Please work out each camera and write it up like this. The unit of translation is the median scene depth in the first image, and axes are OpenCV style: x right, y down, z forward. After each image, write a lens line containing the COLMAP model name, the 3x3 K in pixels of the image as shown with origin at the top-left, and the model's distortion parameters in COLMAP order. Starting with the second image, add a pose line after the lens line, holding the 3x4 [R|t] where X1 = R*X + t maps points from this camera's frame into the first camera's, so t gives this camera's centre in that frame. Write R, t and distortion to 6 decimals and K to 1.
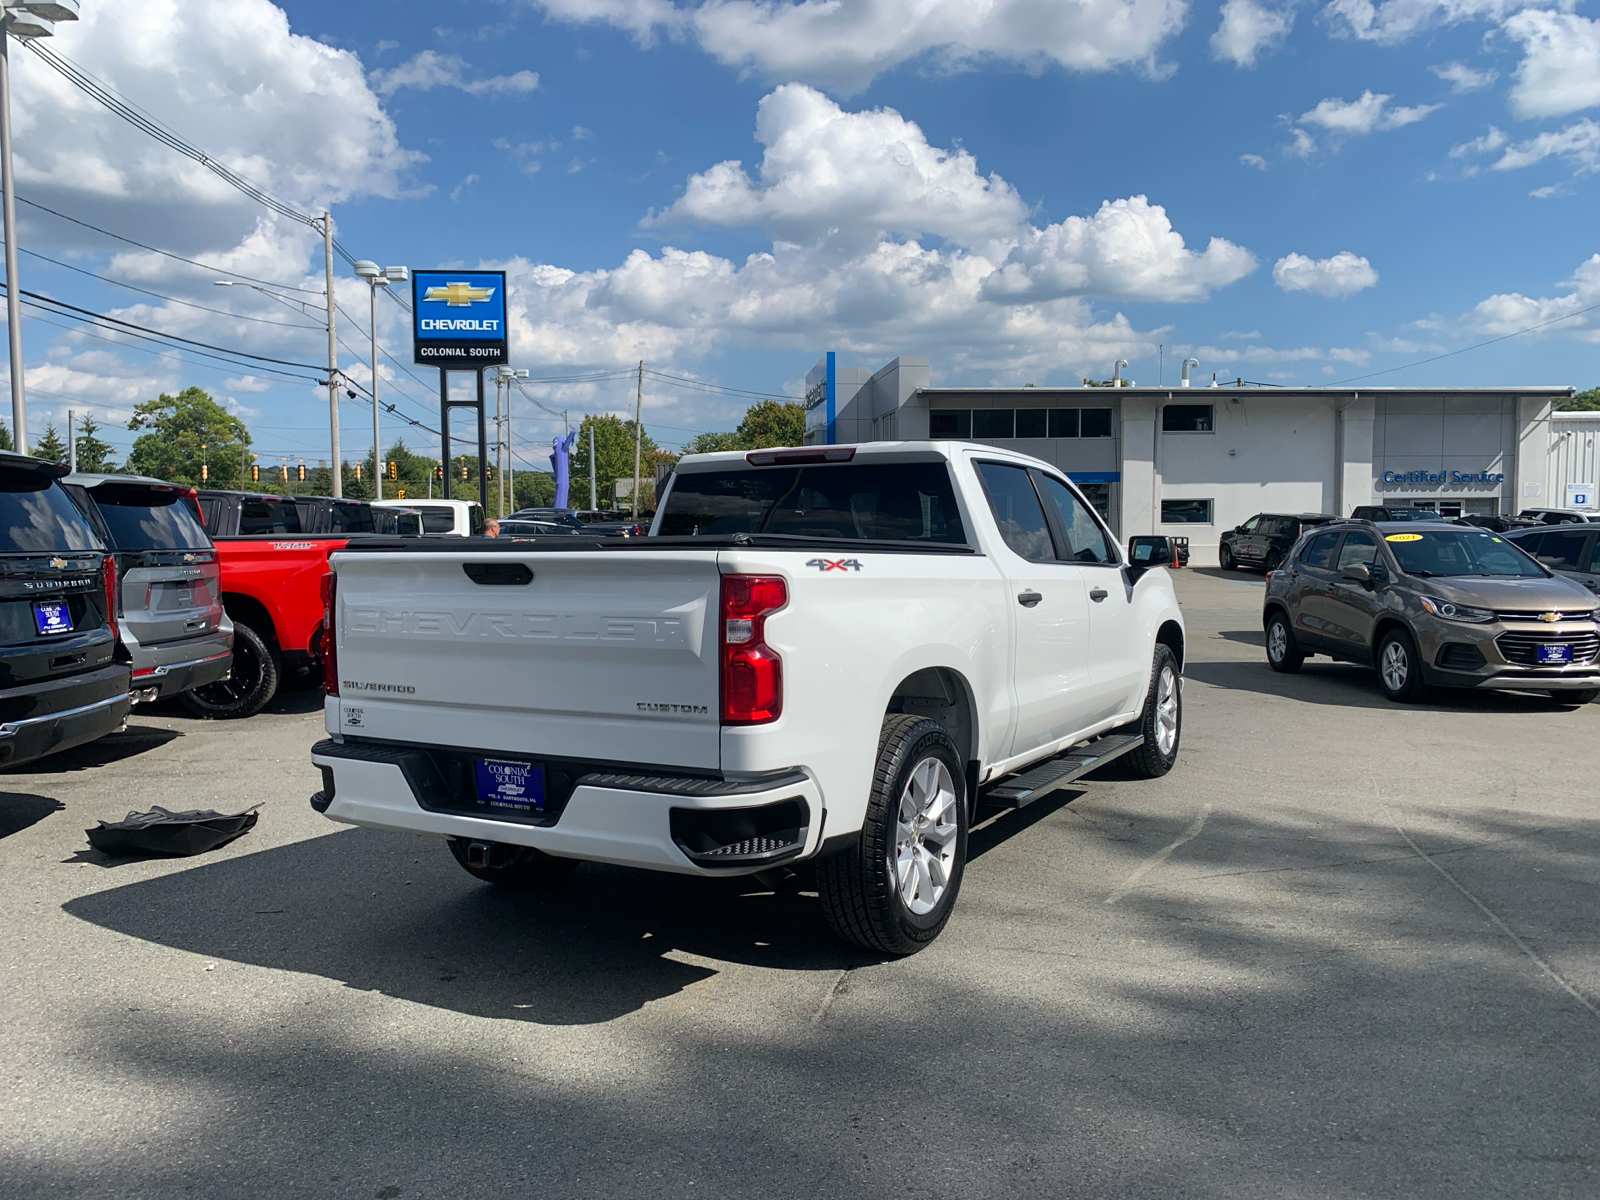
lens RADIAL K [[1250.7, 0, 780.2], [0, 1250.7, 575.6], [0, 0, 1]] dist [0.055792, -0.081614]
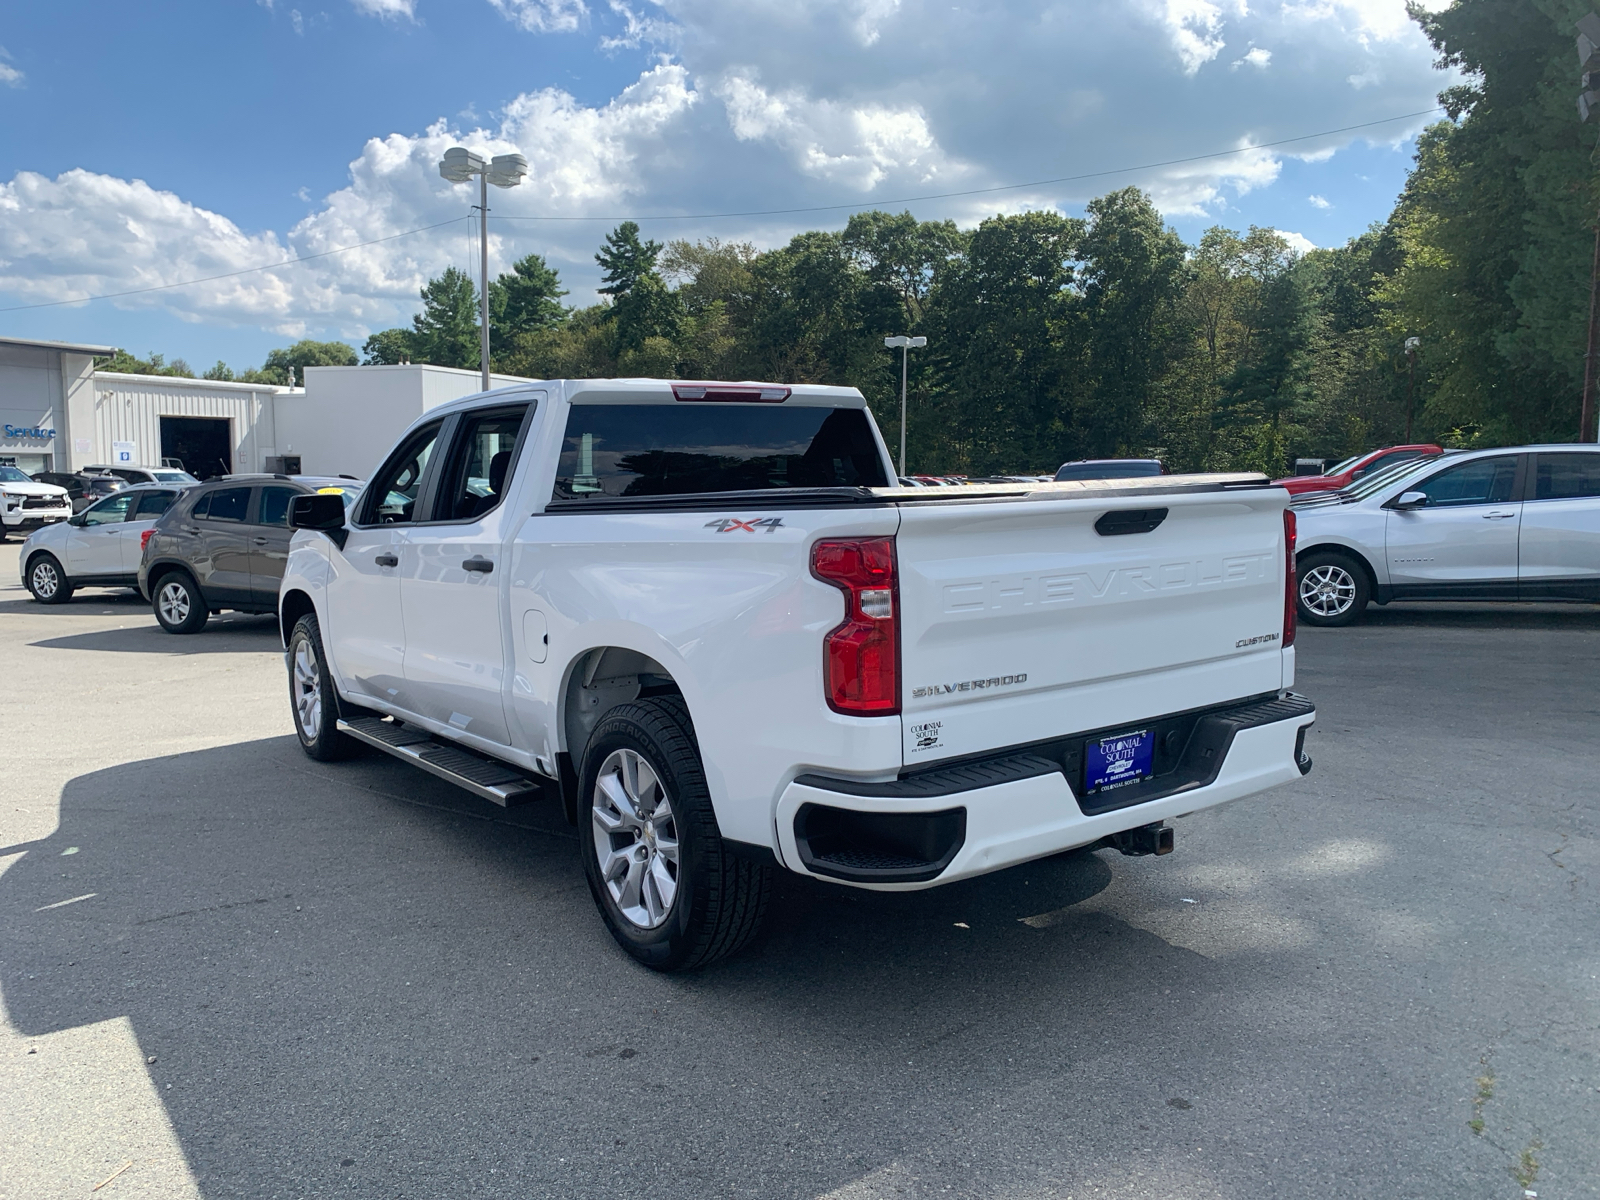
lens RADIAL K [[1243.9, 0, 774.9], [0, 1243.9, 606.5], [0, 0, 1]] dist [0.064861, -0.078944]
pose [[0.408692, -0.095036, 0.907711, -0.814690], [0.043067, 0.995464, 0.084833, -0.019426], [-0.911656, 0.004422, 0.410931, 0.637431]]
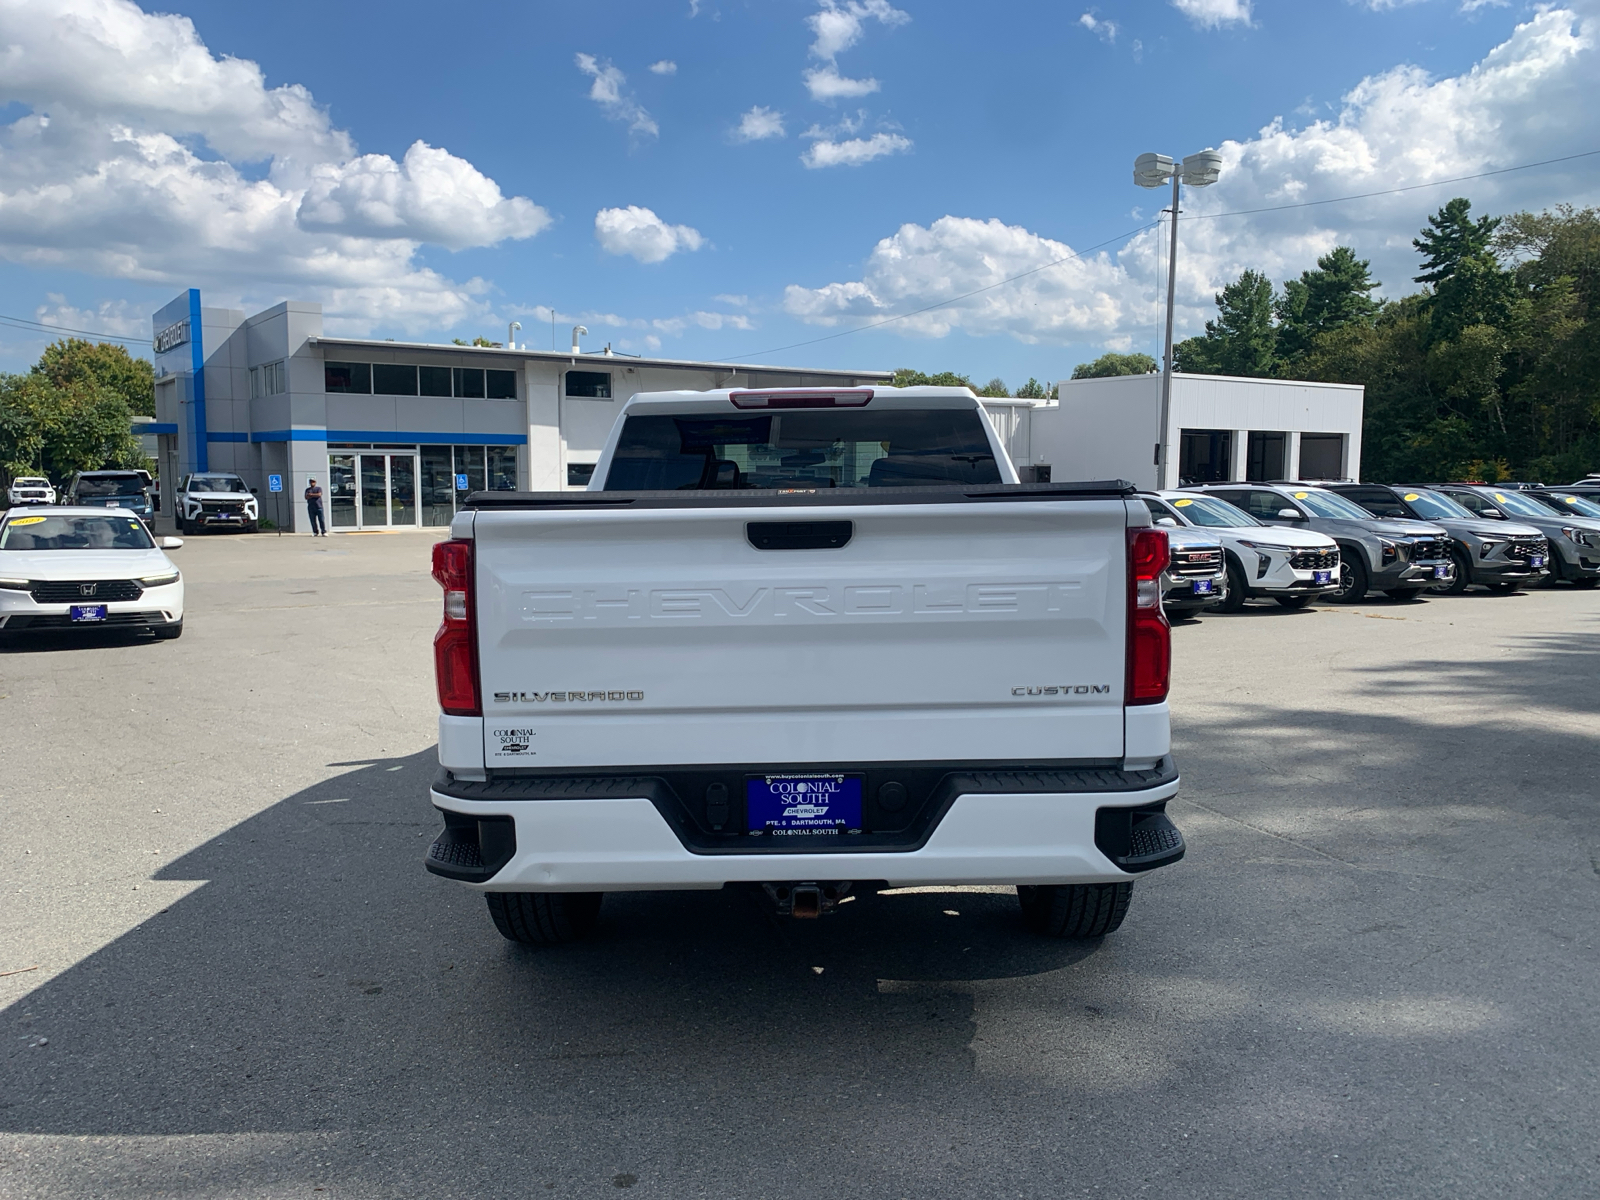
lens RADIAL K [[1235.3, 0, 779.5], [0, 1235.3, 579.0], [0, 0, 1]] dist [0.066793, -0.069718]
pose [[0.861058, -0.036358, 0.507206, -0.454010], [0.020039, 0.999092, 0.037598, -0.002060], [-0.508112, -0.022210, 0.861004, 0.260114]]
